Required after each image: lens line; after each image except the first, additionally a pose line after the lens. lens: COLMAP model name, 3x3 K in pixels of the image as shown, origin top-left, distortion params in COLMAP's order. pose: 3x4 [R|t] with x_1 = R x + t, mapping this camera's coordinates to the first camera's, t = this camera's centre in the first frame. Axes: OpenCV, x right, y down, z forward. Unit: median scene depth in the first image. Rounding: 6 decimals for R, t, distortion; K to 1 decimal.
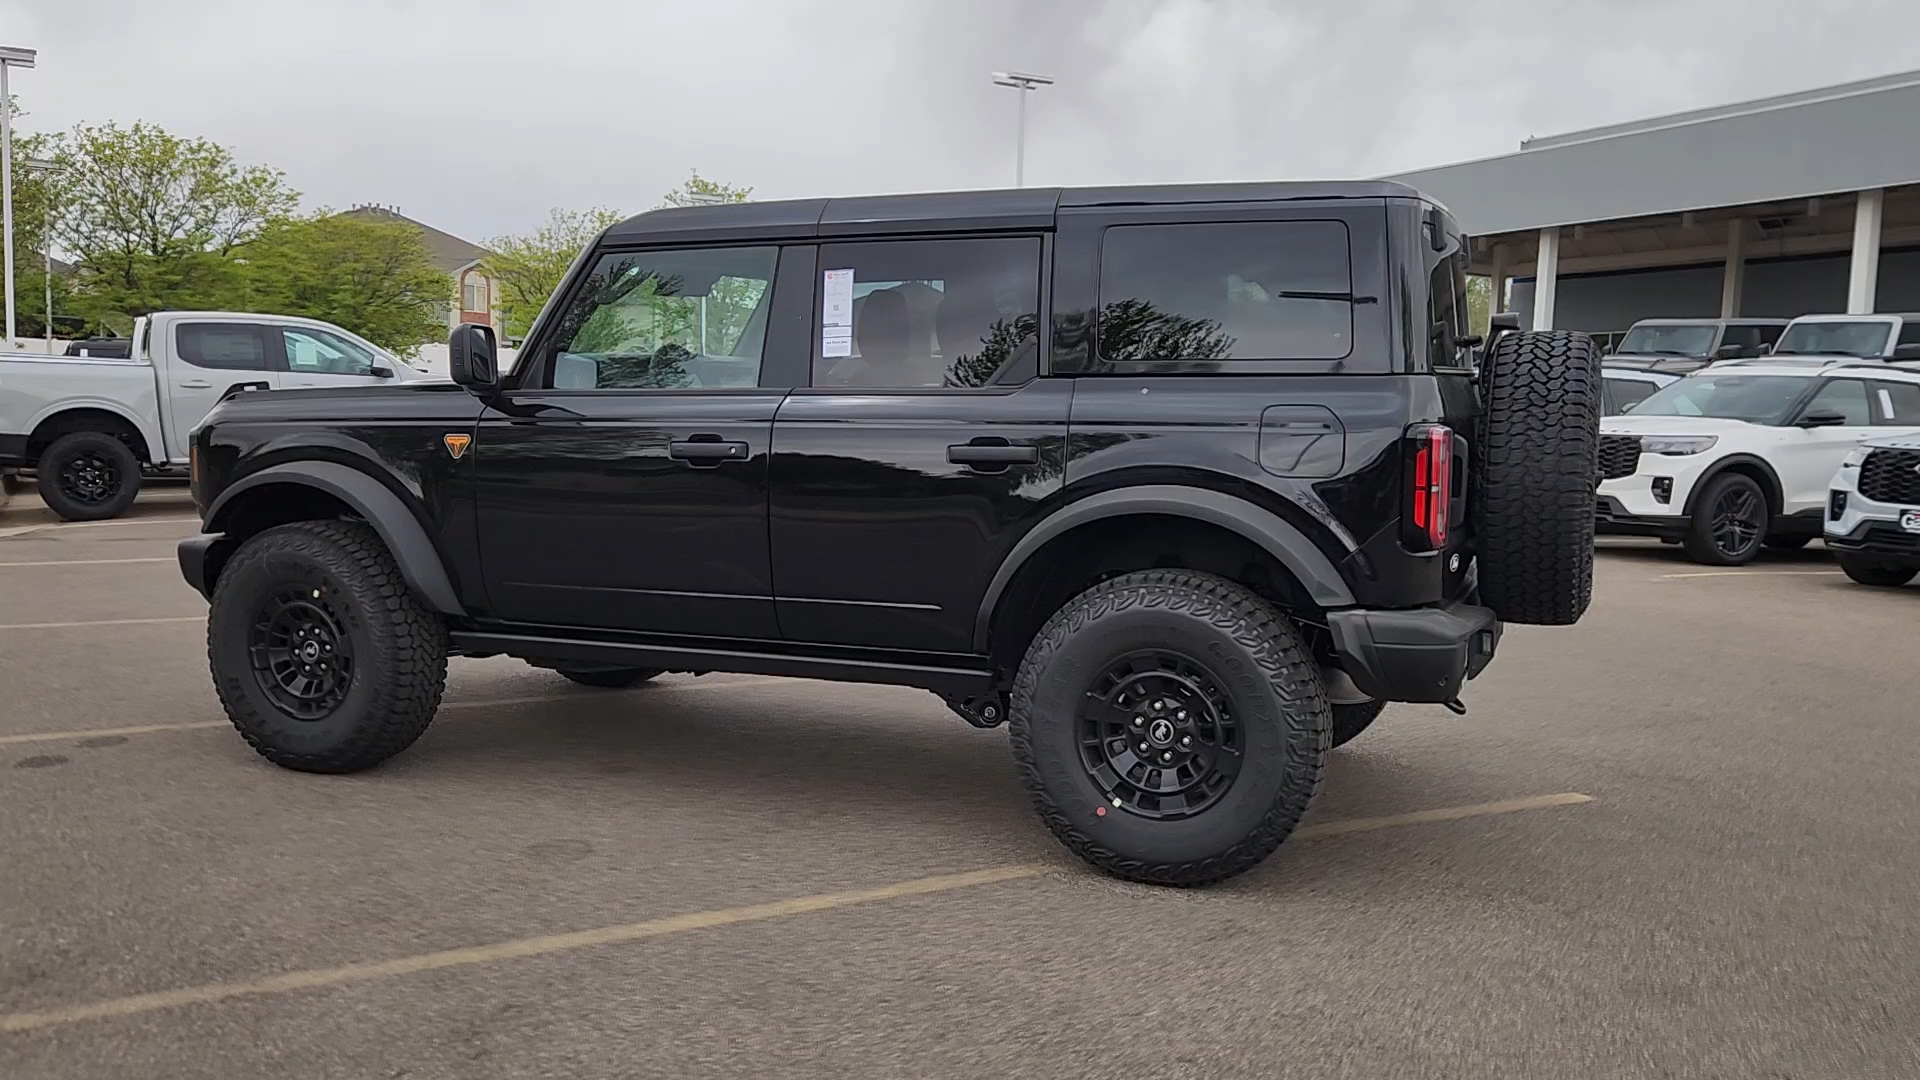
lens RADIAL K [[1629.3, 0, 955.6], [0, 1629.3, 550.8], [0, 0, 1]] dist [0.033464, -0.017608]
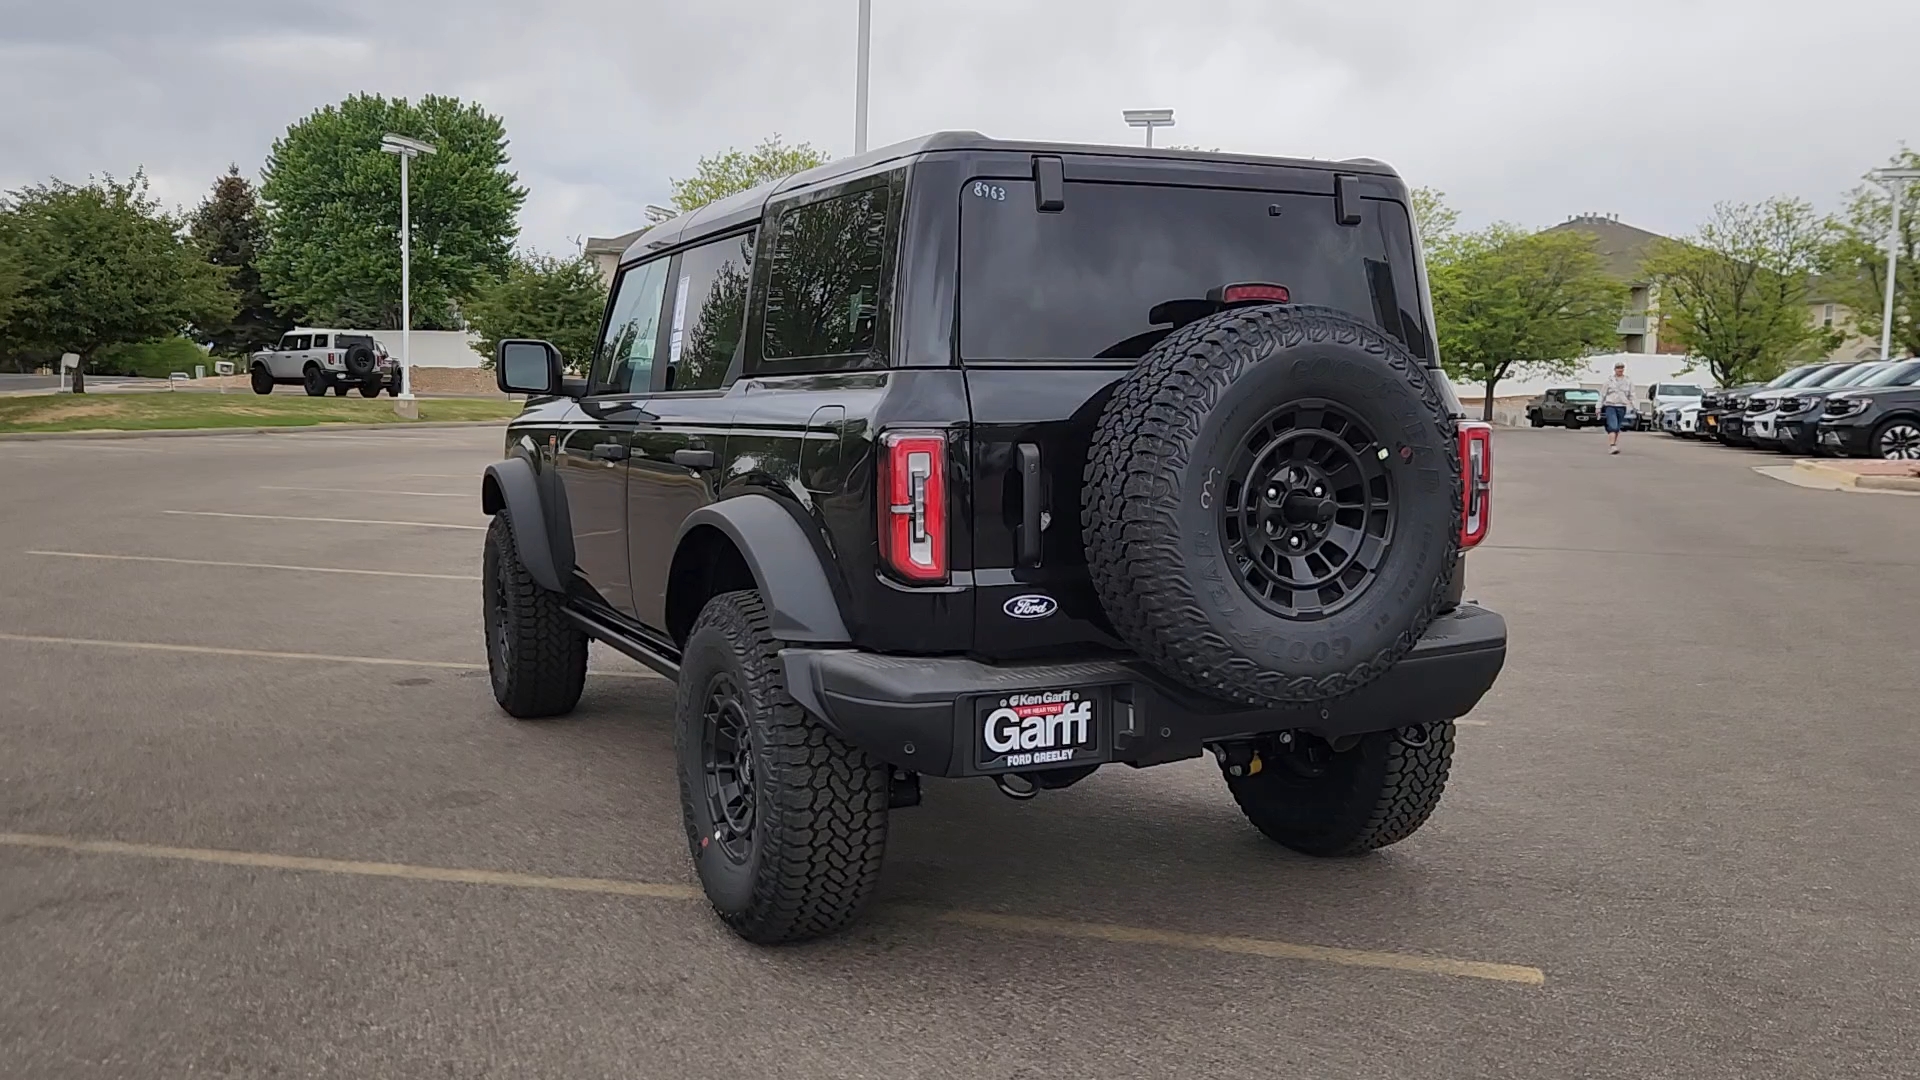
lens RADIAL K [[1629.3, 0, 951.6], [0, 1629.3, 547.0], [0, 0, 1]] dist [0.033464, -0.017608]
pose [[0.739054, 0.053764, -0.671497, 0.806788], [-0.060352, 0.998086, 0.013489, -0.029661], [0.670937, 0.030557, 0.740885, 0.395484]]
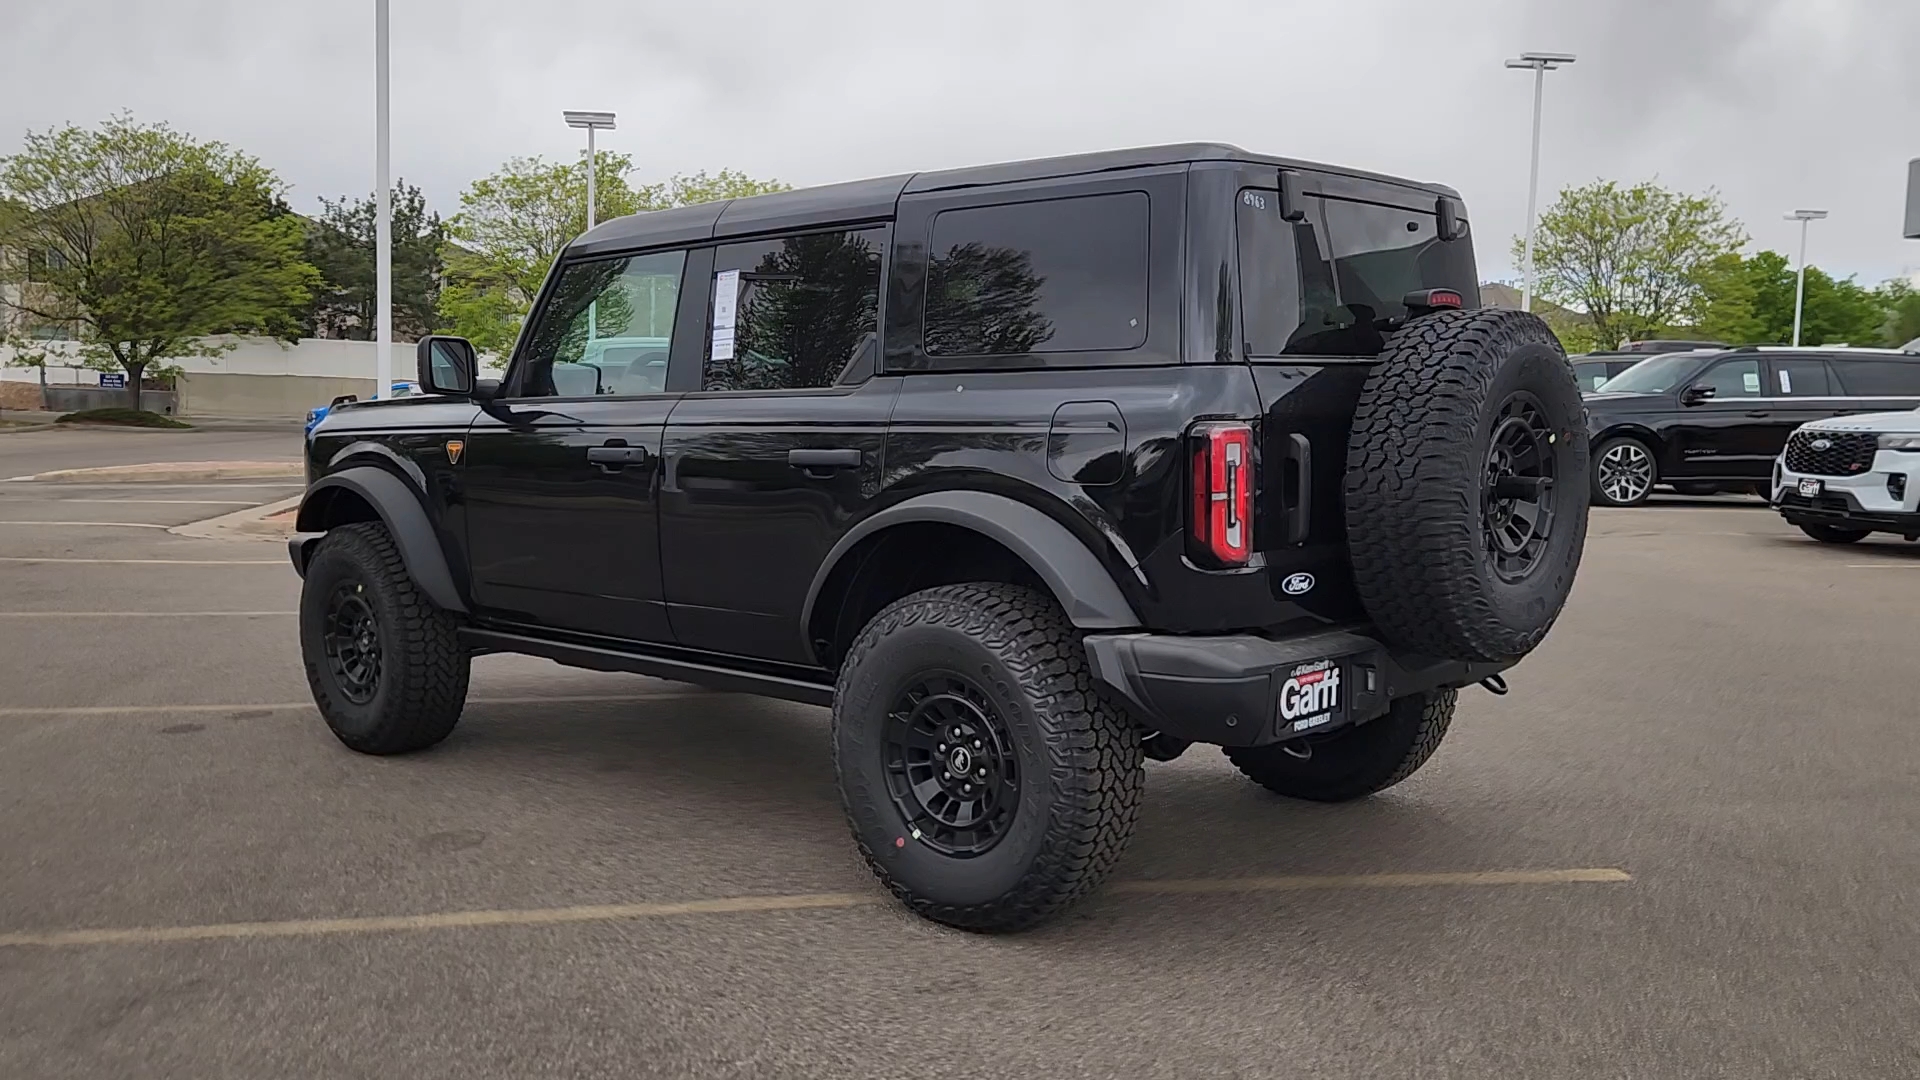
lens RADIAL K [[1629.3, 0, 959.3], [0, 1629.3, 541.4], [0, 0, 1]] dist [0.033464, -0.017608]
pose [[0.938723, 0.015164, -0.344339, 0.434831], [-0.019565, 0.999765, -0.009309, -0.003206], [0.344117, 0.015476, 0.938799, 0.138638]]
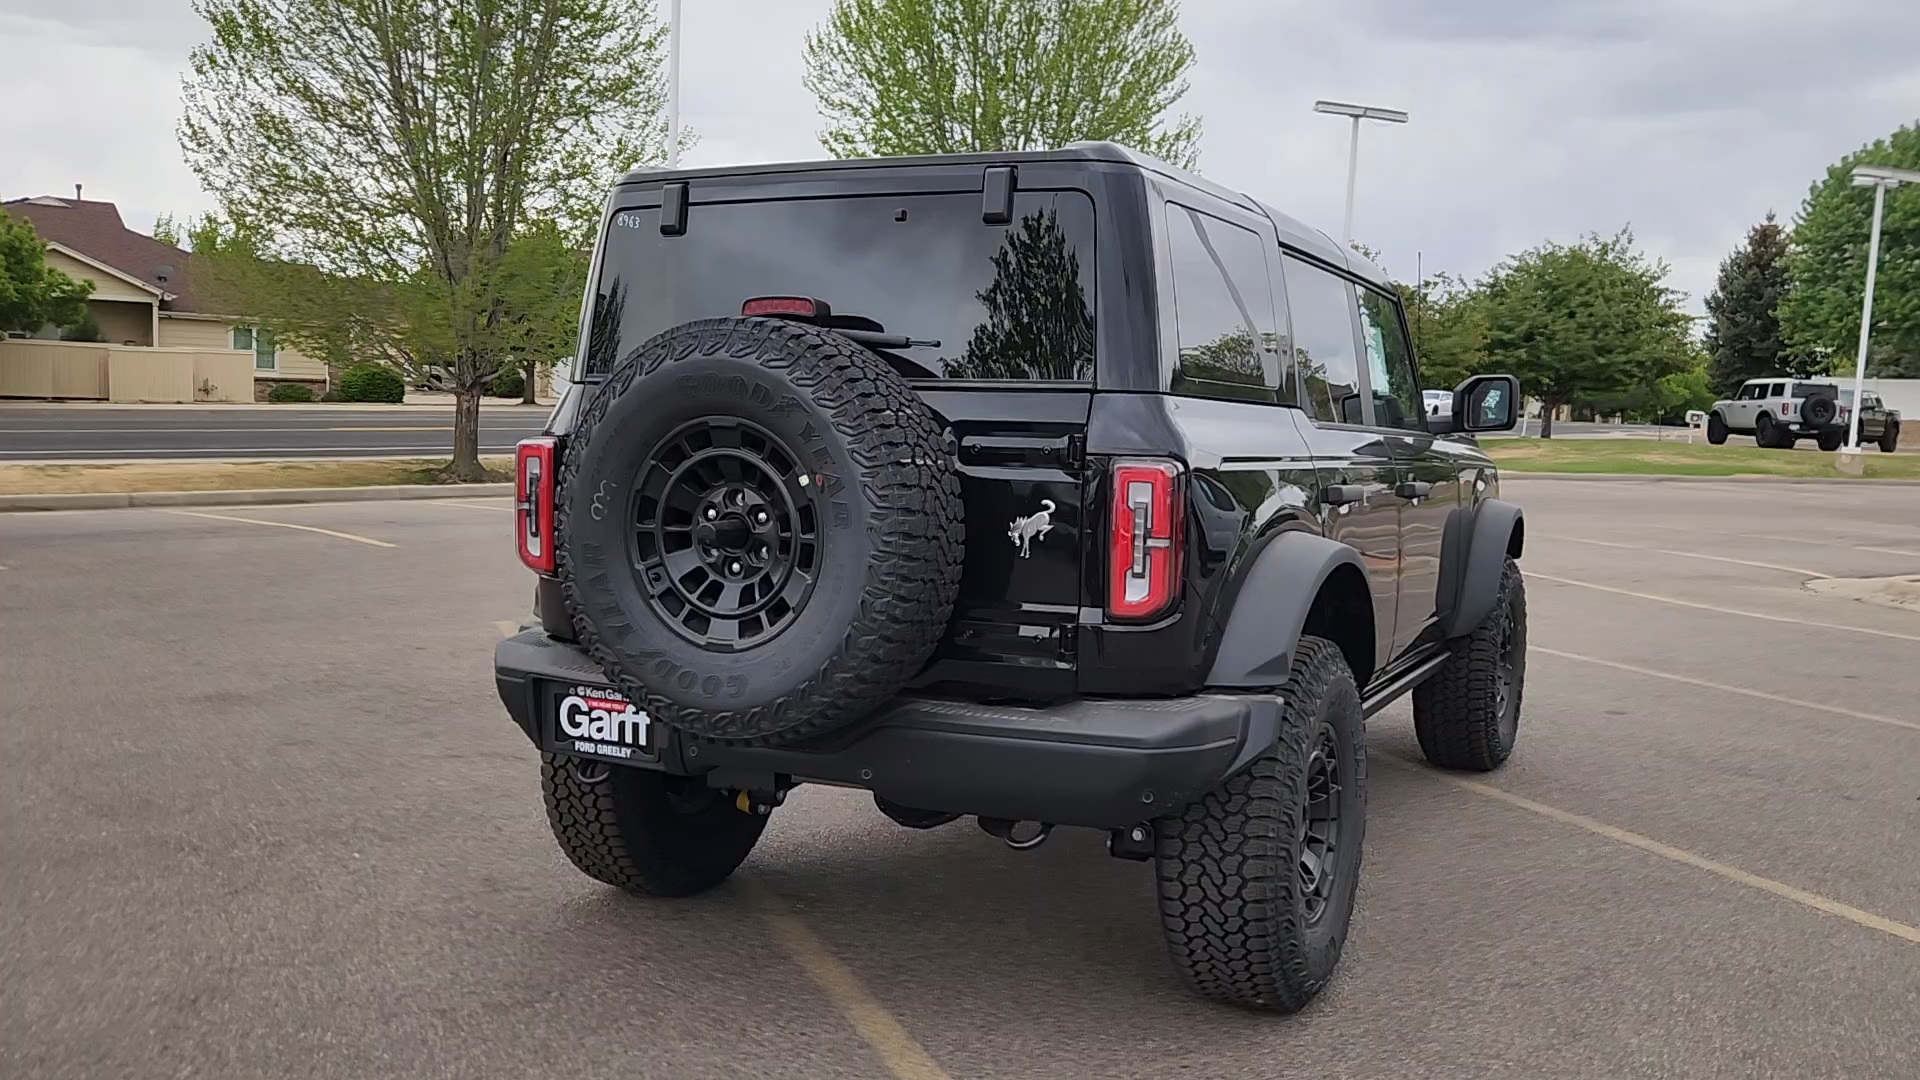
lens RADIAL K [[1629.3, 0, 954.2], [0, 1629.3, 550.8], [0, 0, 1]] dist [0.033464, -0.017608]
pose [[-0.076186, 0.068200, -0.994759, 1.128505], [-0.131122, 0.988309, 0.077800, -0.109777], [0.988435, 0.136362, -0.066352, 1.231258]]
